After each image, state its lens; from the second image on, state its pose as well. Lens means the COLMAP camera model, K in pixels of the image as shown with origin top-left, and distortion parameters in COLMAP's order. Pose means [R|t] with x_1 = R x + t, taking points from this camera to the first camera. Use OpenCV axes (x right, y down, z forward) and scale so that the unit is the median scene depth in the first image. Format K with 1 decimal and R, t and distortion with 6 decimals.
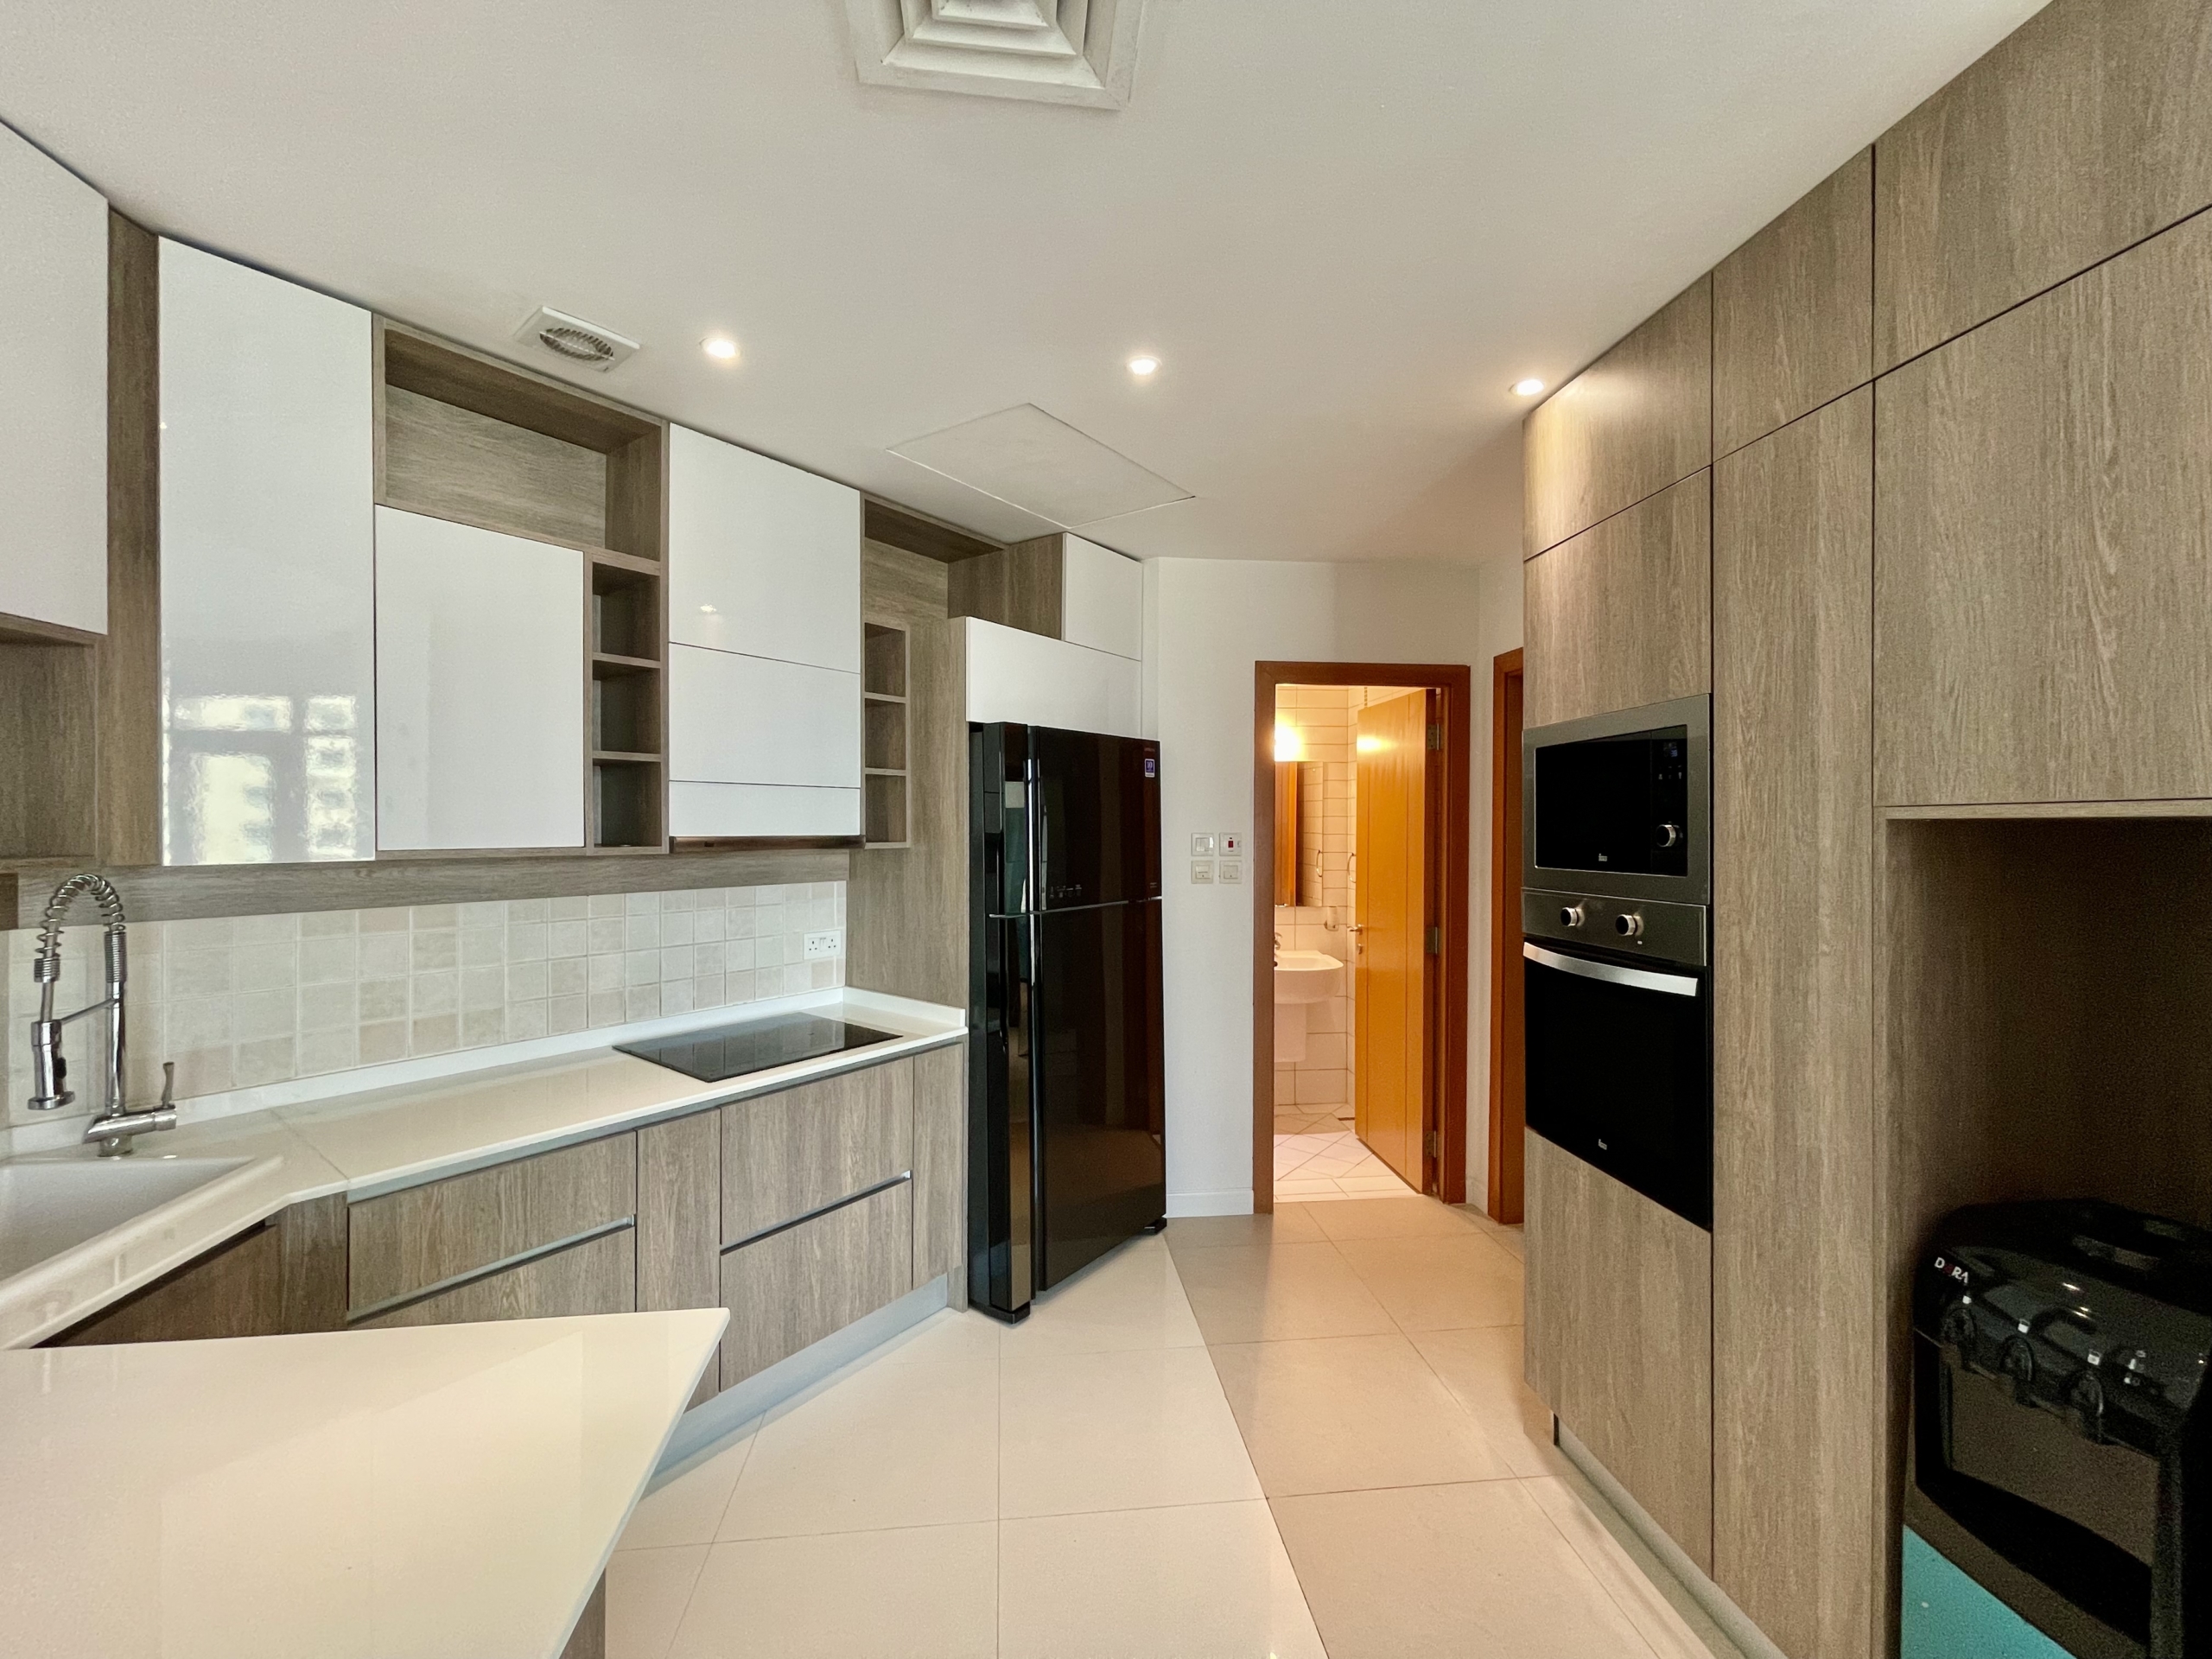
lens RADIAL K [[895.1, 0, 1100.7], [0, 895.1, 827.9], [0, 0, 1]] dist [0.000156, 0.000866]
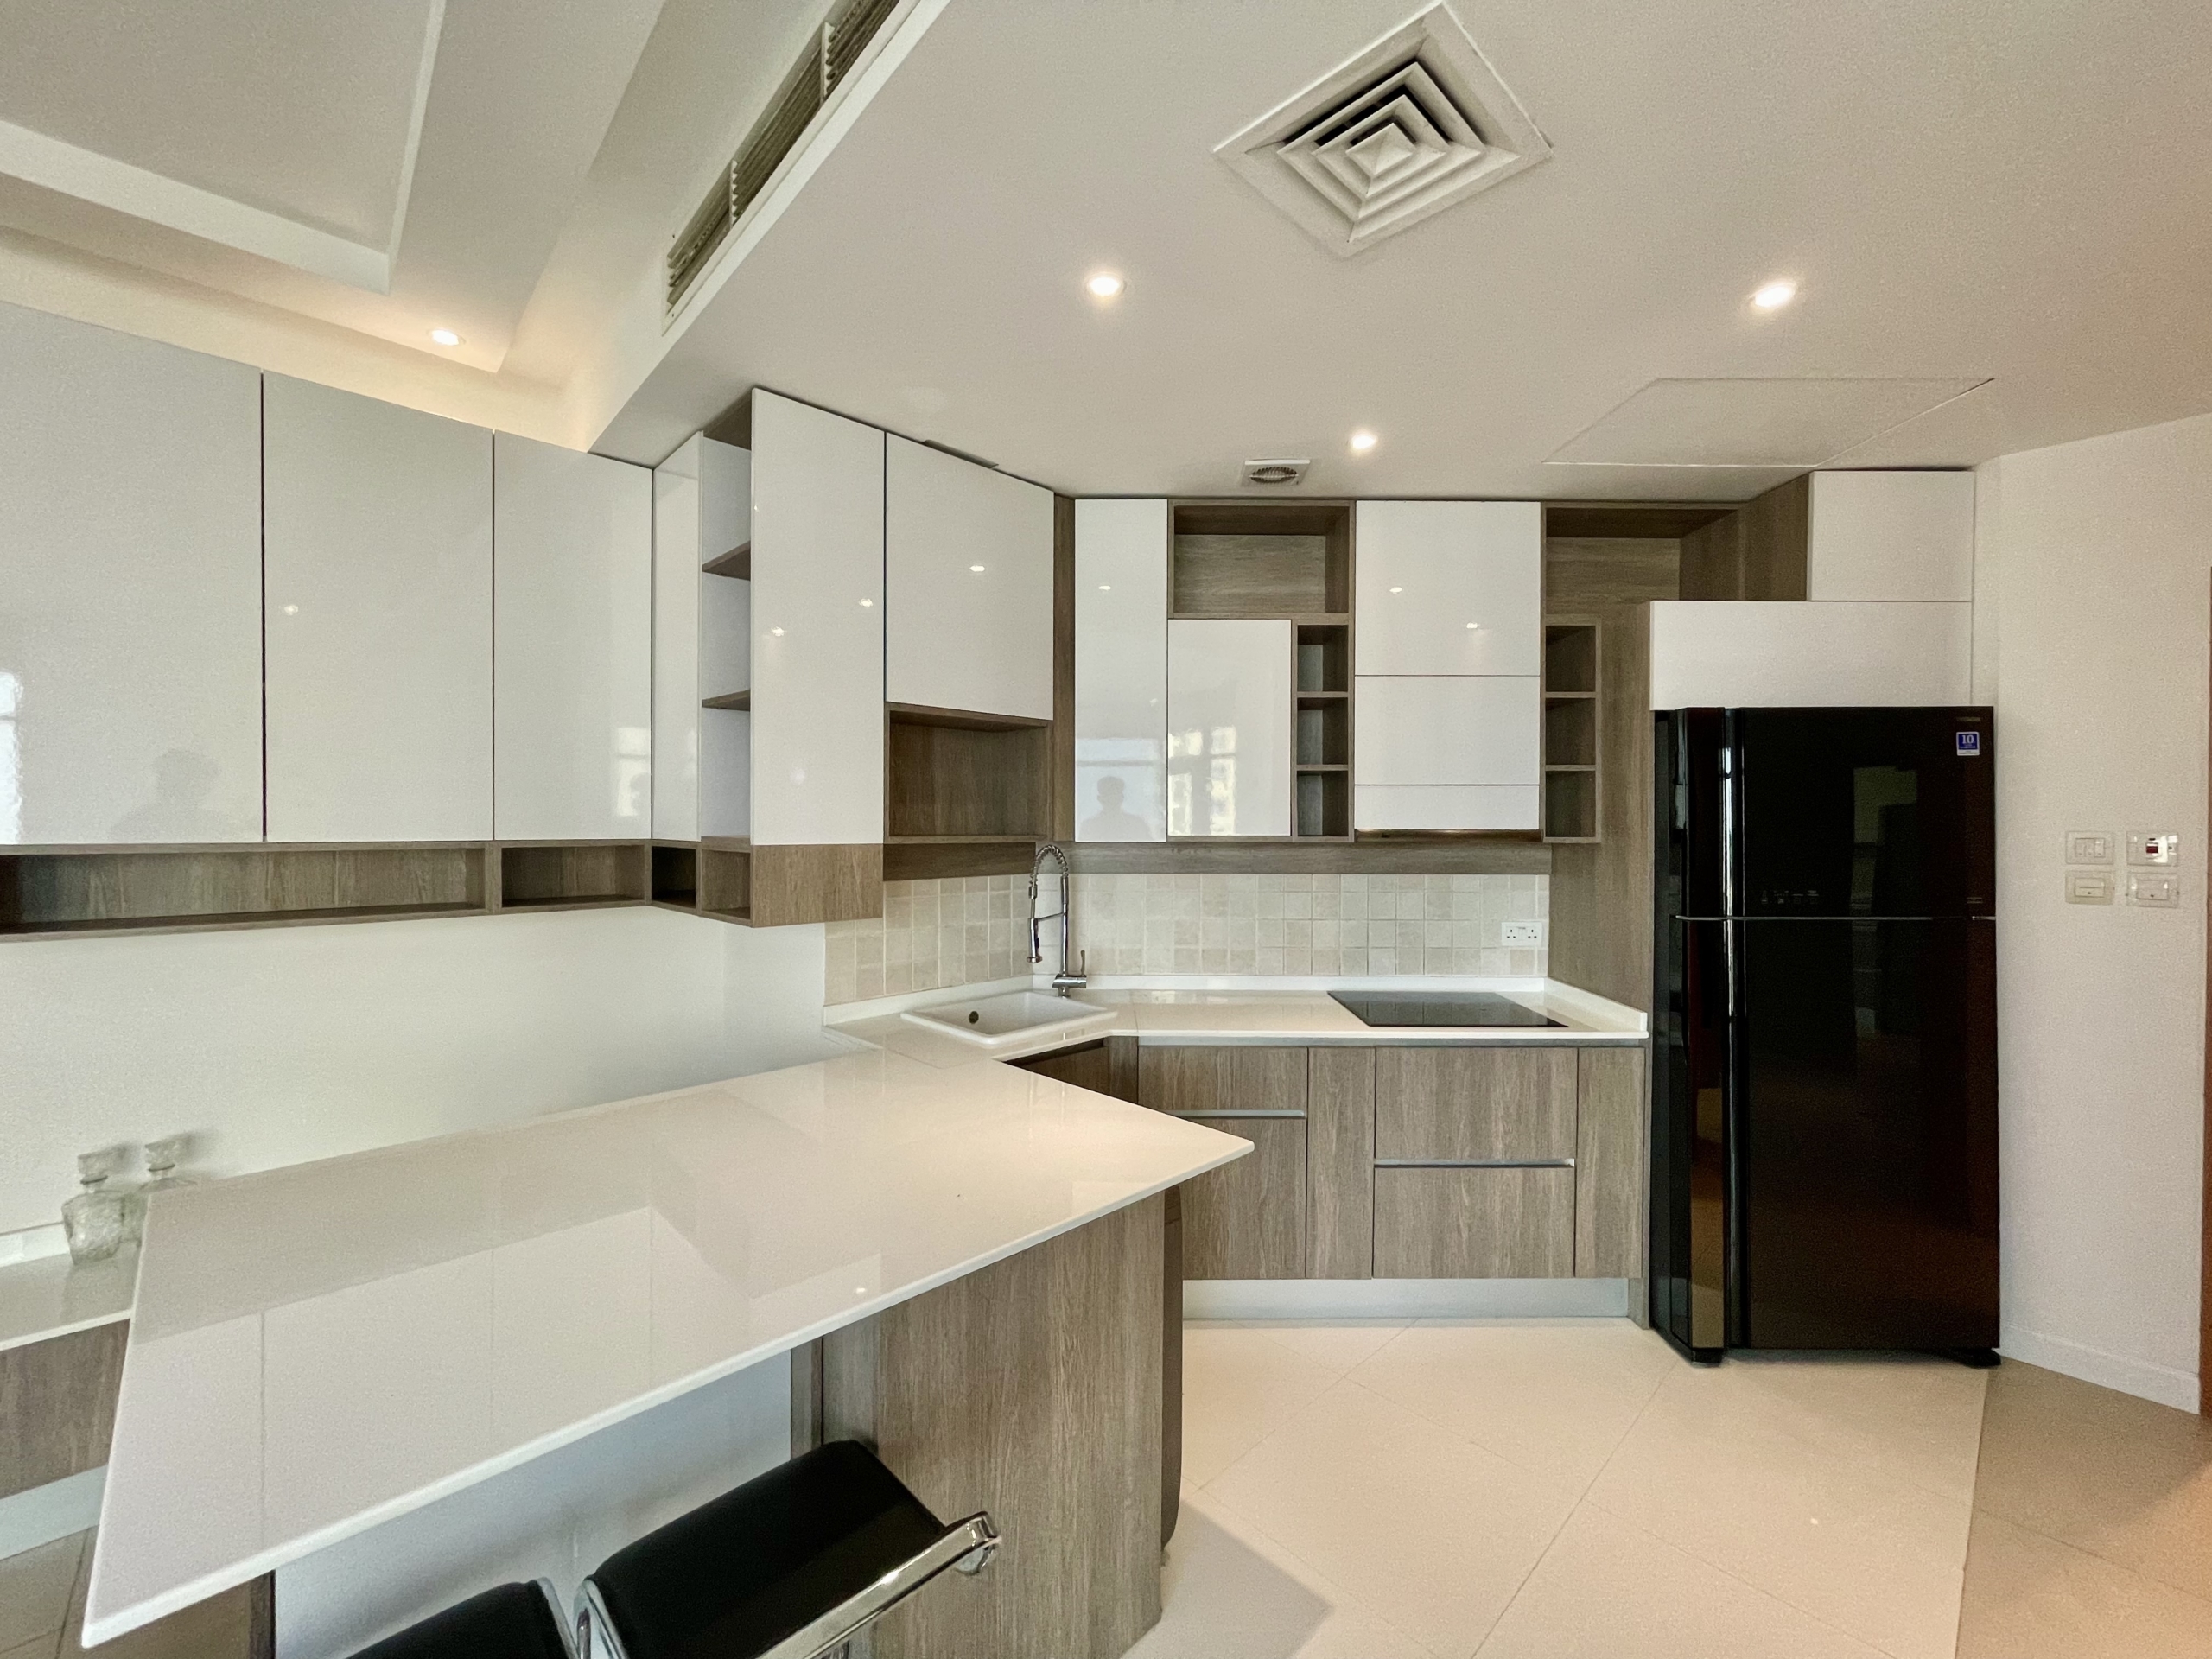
lens RADIAL K [[895.1, 0, 1106.6], [0, 895.1, 826.0], [0, 0, 1]] dist [0.000156, 0.000866]
pose [[0.611800, 0.002341, -0.791009, 0.275431], [-0.004554, 0.999989, -0.000563, 0.007165], [0.790999, 0.003947, 0.611804, -0.044271]]
